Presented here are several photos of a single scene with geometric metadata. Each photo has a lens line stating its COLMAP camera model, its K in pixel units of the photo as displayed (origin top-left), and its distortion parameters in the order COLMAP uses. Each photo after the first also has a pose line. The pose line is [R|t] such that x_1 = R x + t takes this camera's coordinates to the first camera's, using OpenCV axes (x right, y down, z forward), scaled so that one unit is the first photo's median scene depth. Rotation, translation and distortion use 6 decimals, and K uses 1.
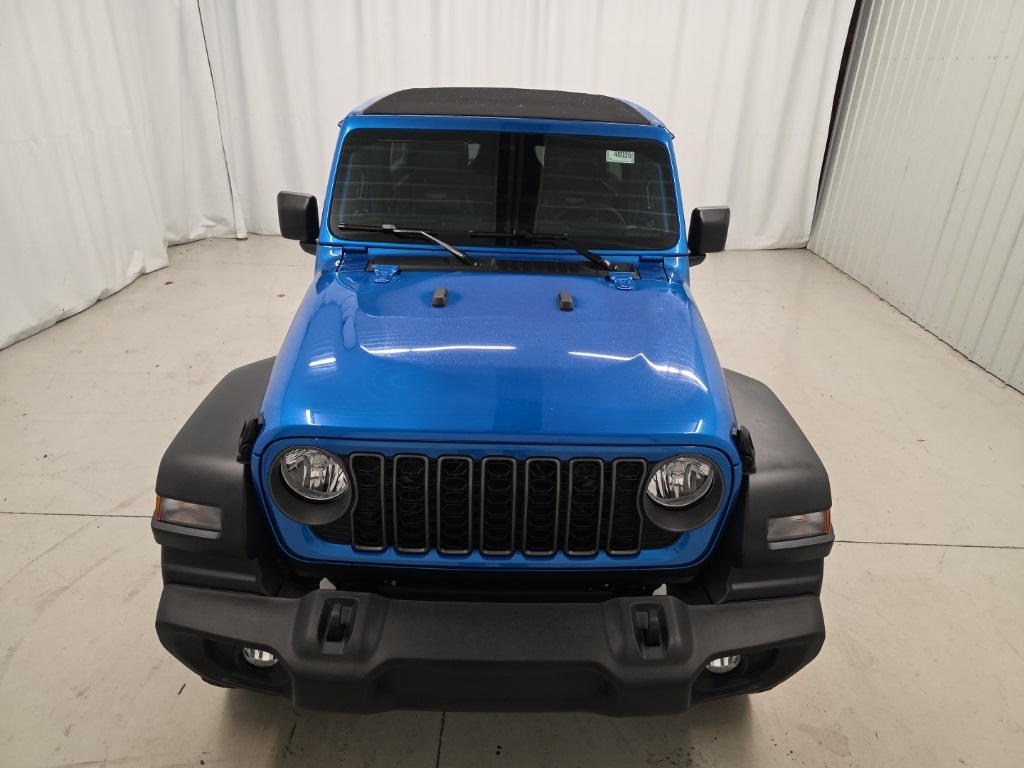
lens RADIAL K [[691.2, 0, 511.5], [0, 691.2, 380.1], [0, 0, 1]] dist [0.053100, -0.050671]
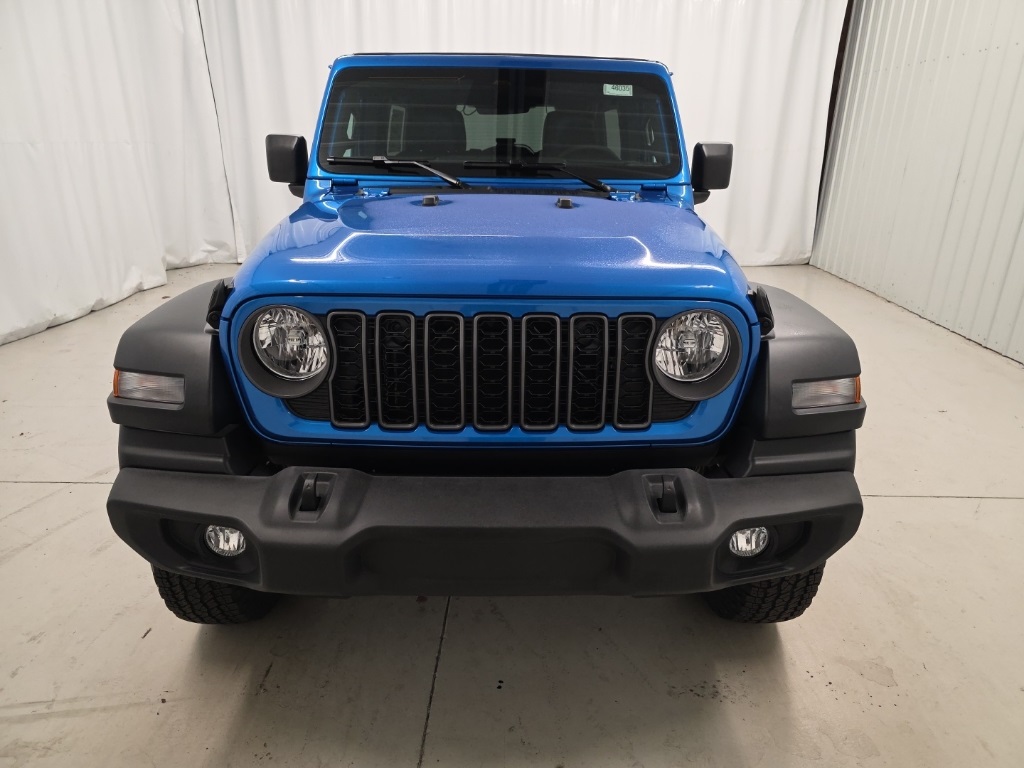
lens RADIAL K [[694.0, 0, 518.0], [0, 694.0, 374.2], [0, 0, 1]] dist [0.046967, -0.043169]
pose [[0.999827, -0.018524, 0.001627, 0.010115], [0.018595, 0.995884, -0.088710, 0.217302], [0.000023, 0.088725, 0.996056, 0.080952]]
